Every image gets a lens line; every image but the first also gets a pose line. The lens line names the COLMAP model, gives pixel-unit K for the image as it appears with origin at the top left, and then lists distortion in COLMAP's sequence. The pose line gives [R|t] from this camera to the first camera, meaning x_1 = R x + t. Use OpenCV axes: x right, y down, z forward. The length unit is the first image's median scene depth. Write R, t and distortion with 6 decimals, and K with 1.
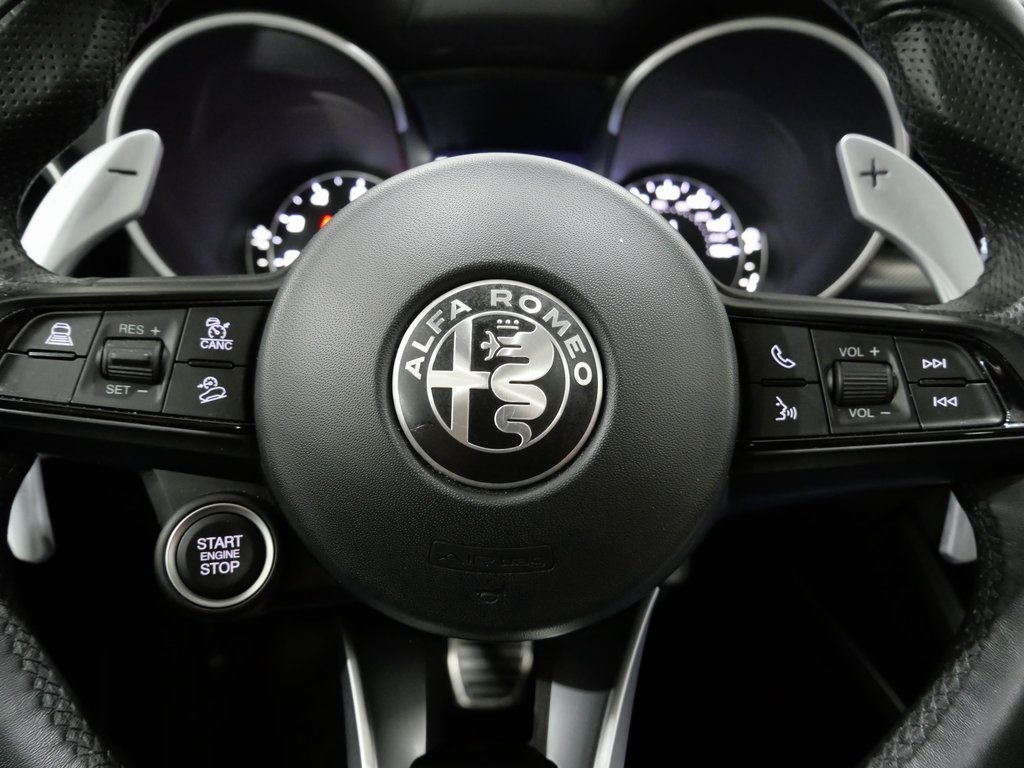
lens RADIAL K [[723.1, 0, 512.0], [0, 723.1, 384.0], [0, 0, 1]] dist [-0.038814, 0.003932]
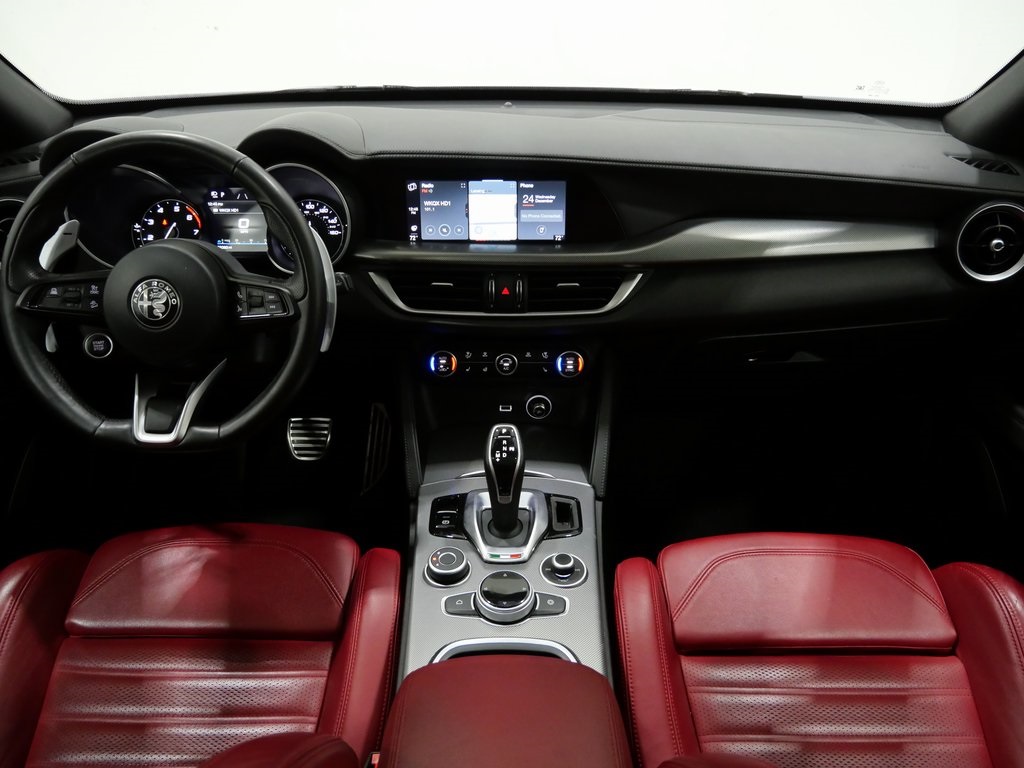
lens RADIAL K [[723.1, 0, 512.0], [0, 723.1, 384.0], [0, 0, 1]] dist [-0.038814, 0.003932]
pose [[0.999966, -0.000419, -0.008248, 1.954809], [0.001863, 0.984416, 0.175844, -0.252768], [0.008046, -0.175853, 0.984384, -2.979432]]
